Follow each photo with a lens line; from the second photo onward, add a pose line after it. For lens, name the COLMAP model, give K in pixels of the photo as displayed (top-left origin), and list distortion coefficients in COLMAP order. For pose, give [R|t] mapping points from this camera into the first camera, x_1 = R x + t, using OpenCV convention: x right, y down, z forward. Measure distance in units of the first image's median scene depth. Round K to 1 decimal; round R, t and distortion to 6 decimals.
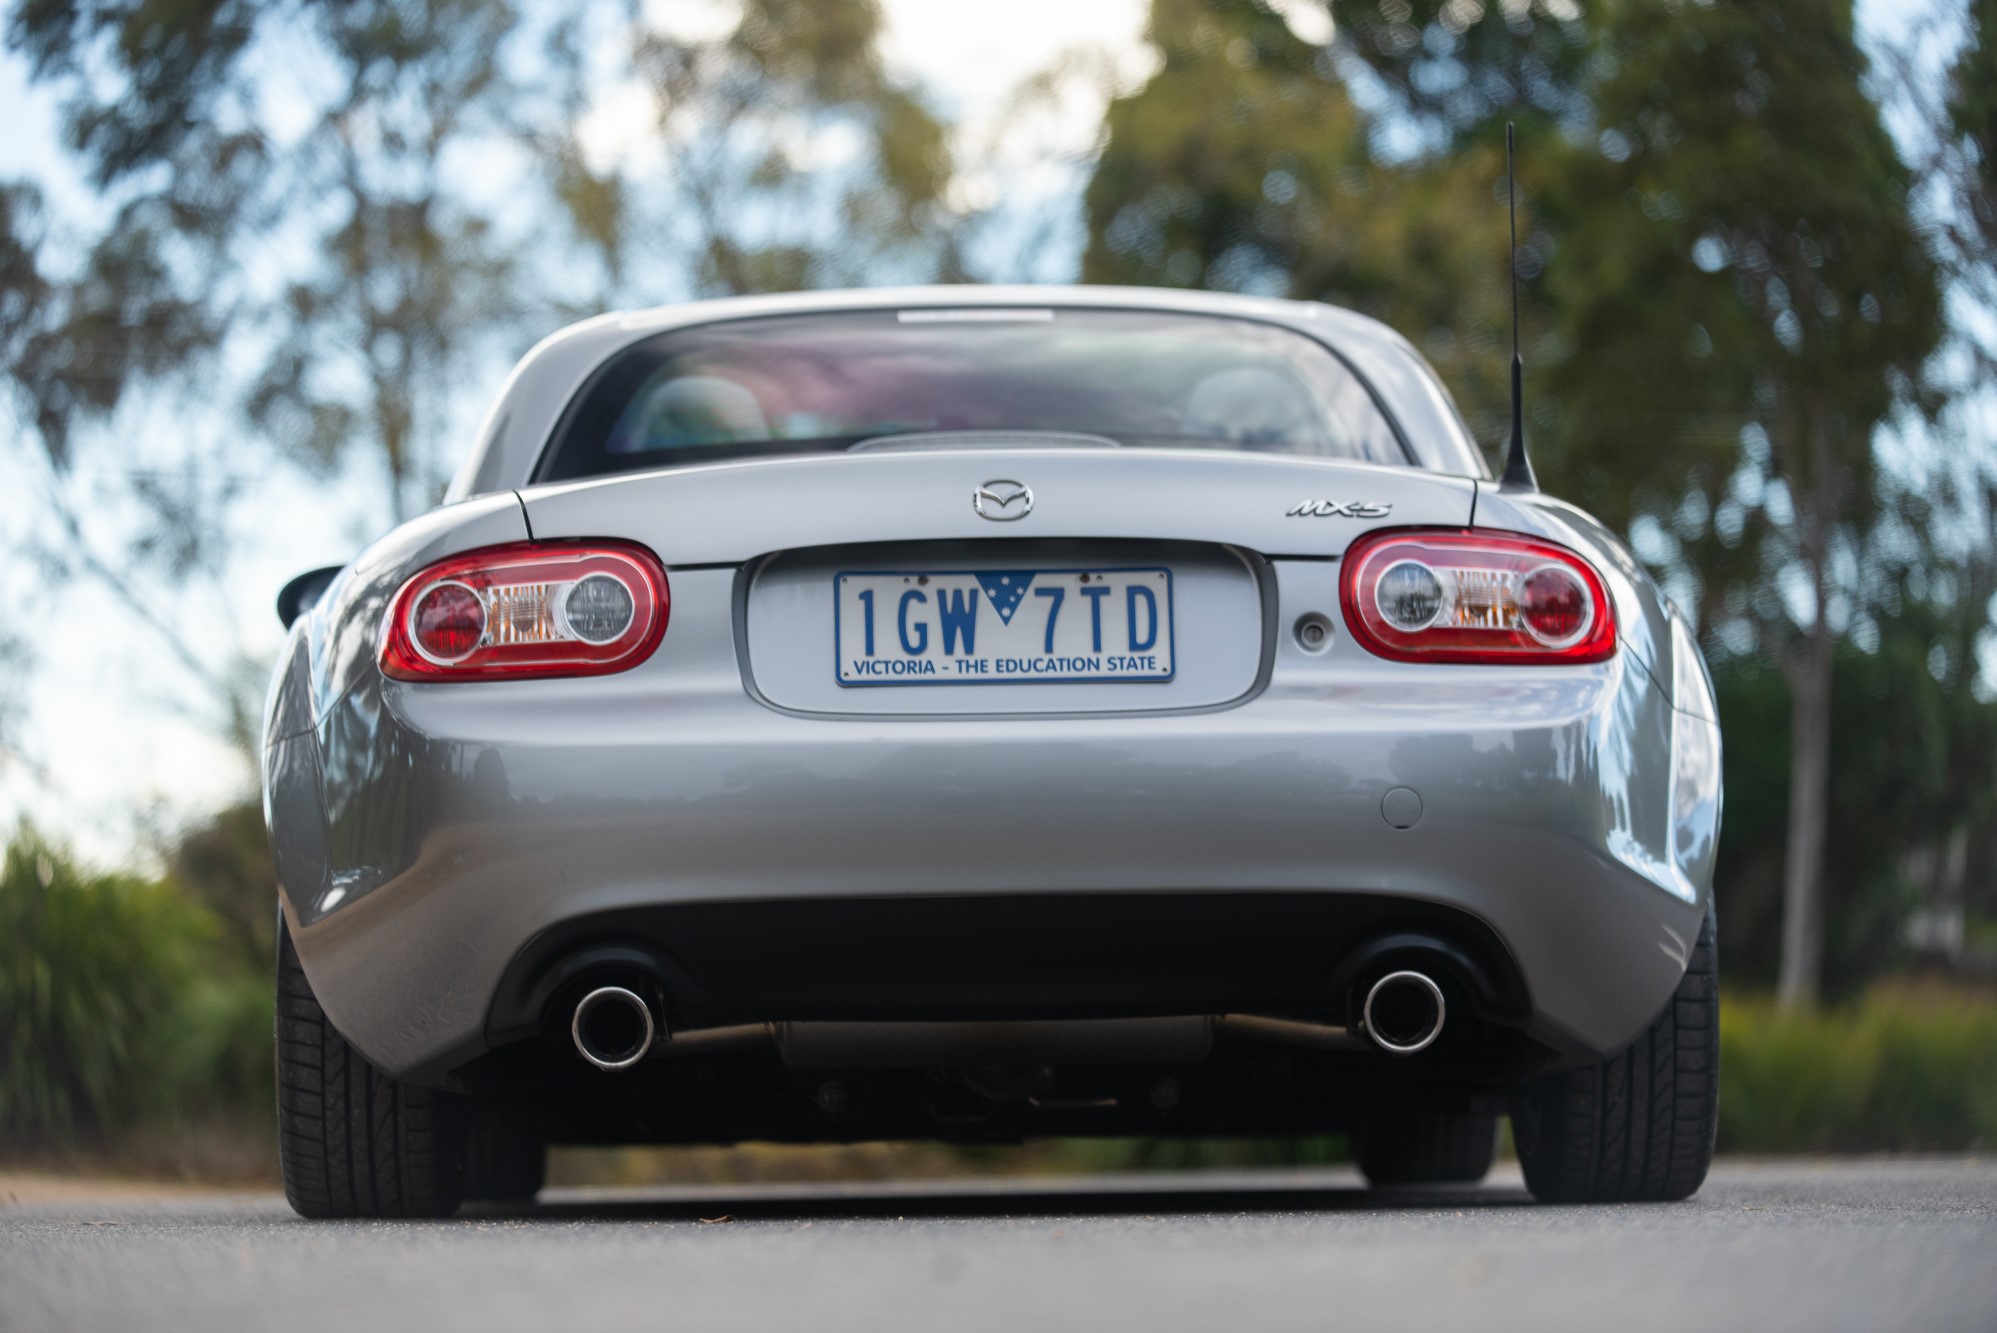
lens RADIAL K [[6767.3, 0, 1005.9], [0, 6767.3, 662.7], [0, 0, 1]] dist [-0.201891, 0.000000]
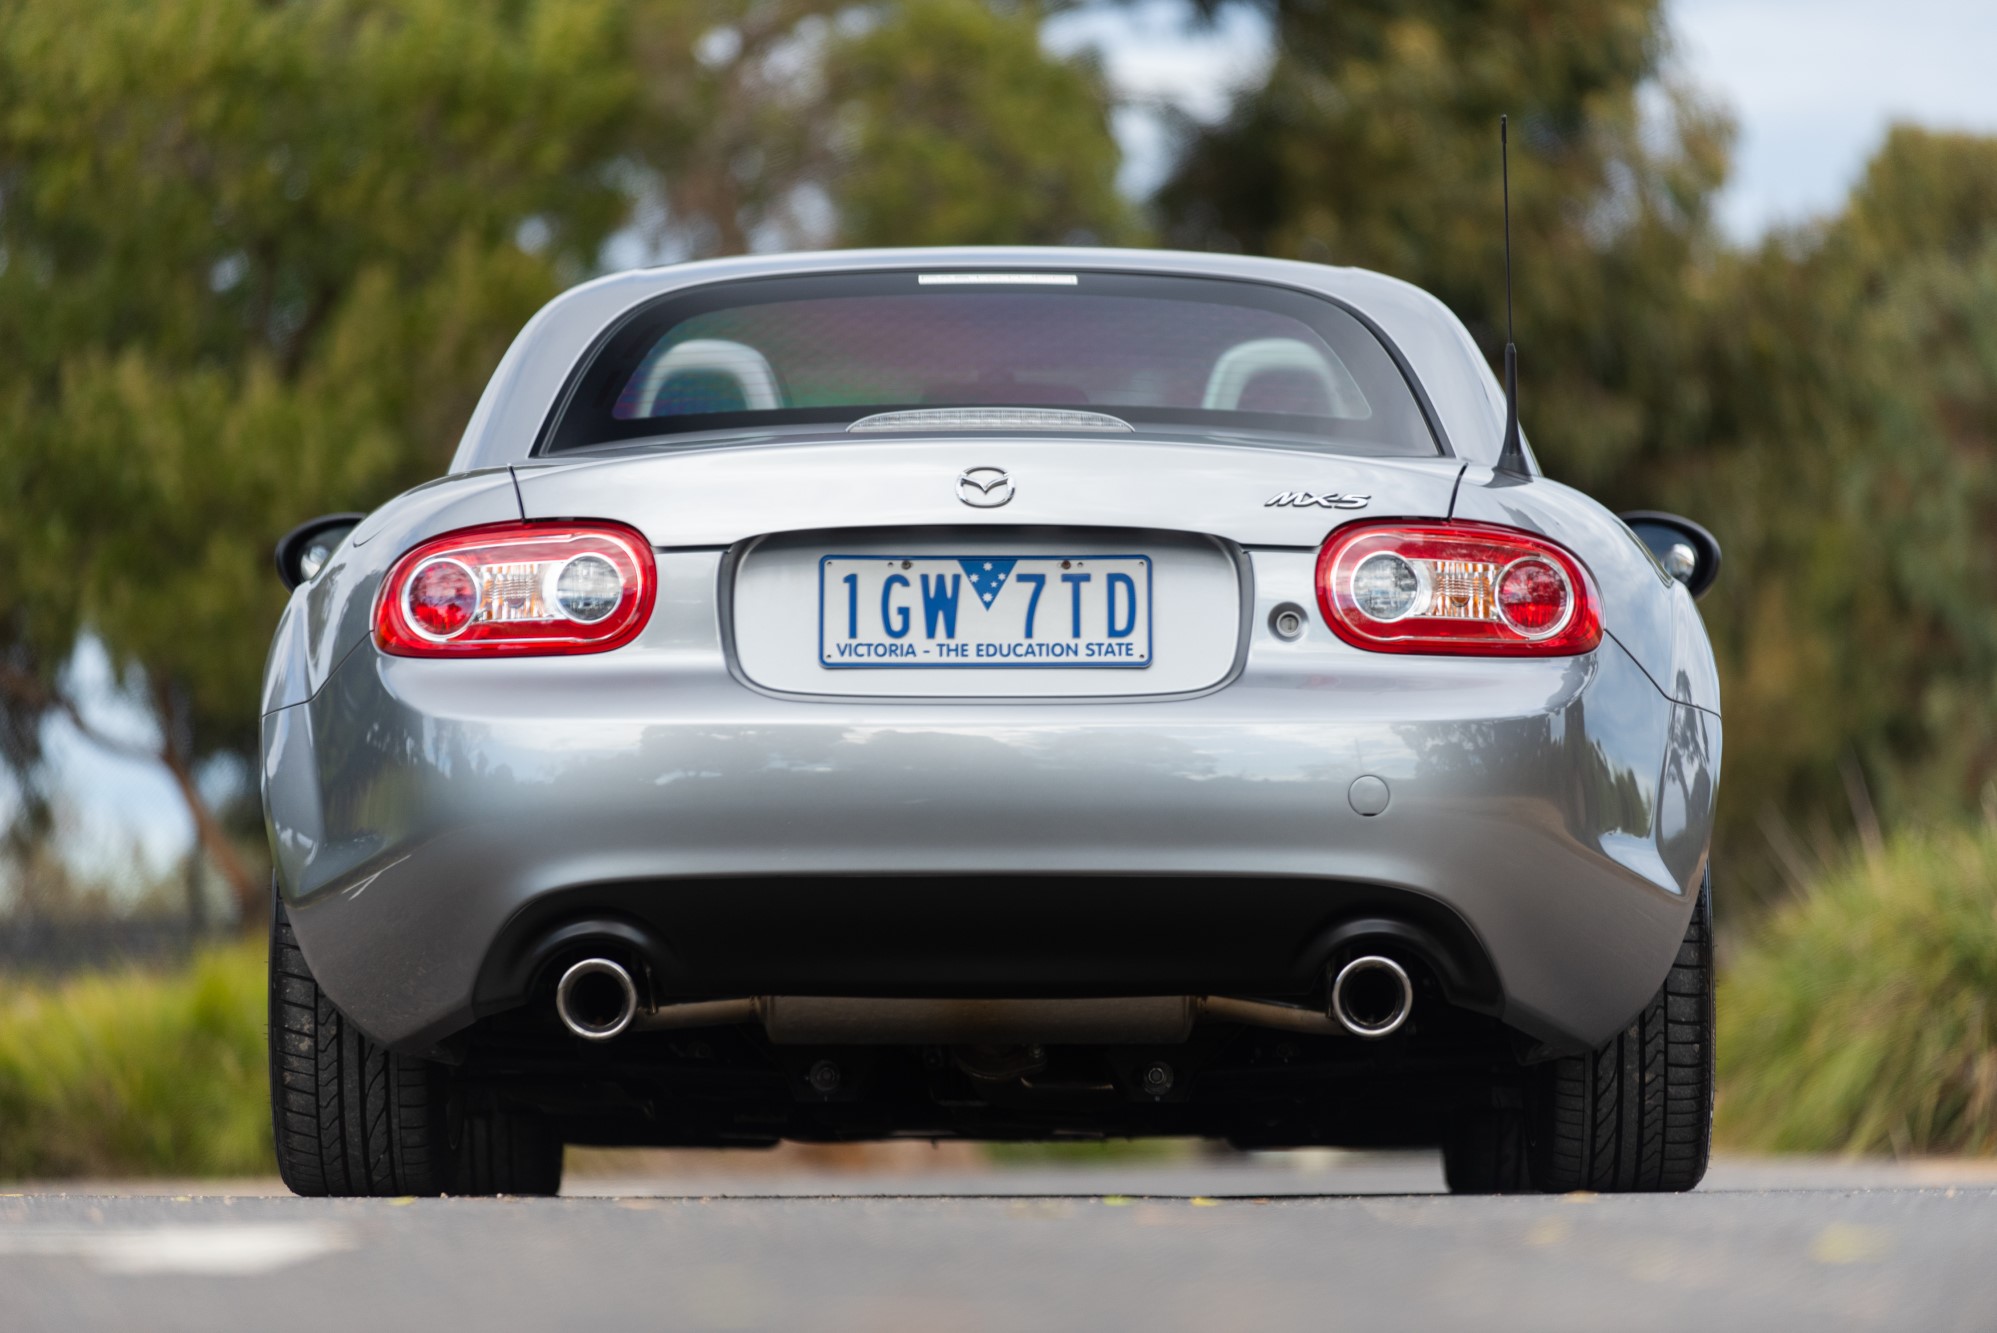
lens RADIAL K [[10027.3, 0, 1000.5], [0, 10027.3, 664.3], [0, 0, 1]] dist [-0.216489, 0.000000]
pose [[0.999141, 0.014743, -0.038728, 0.060521], [-0.014258, 0.999817, 0.012771, -0.016691], [0.038909, -0.012208, 0.999168, -0.506901]]
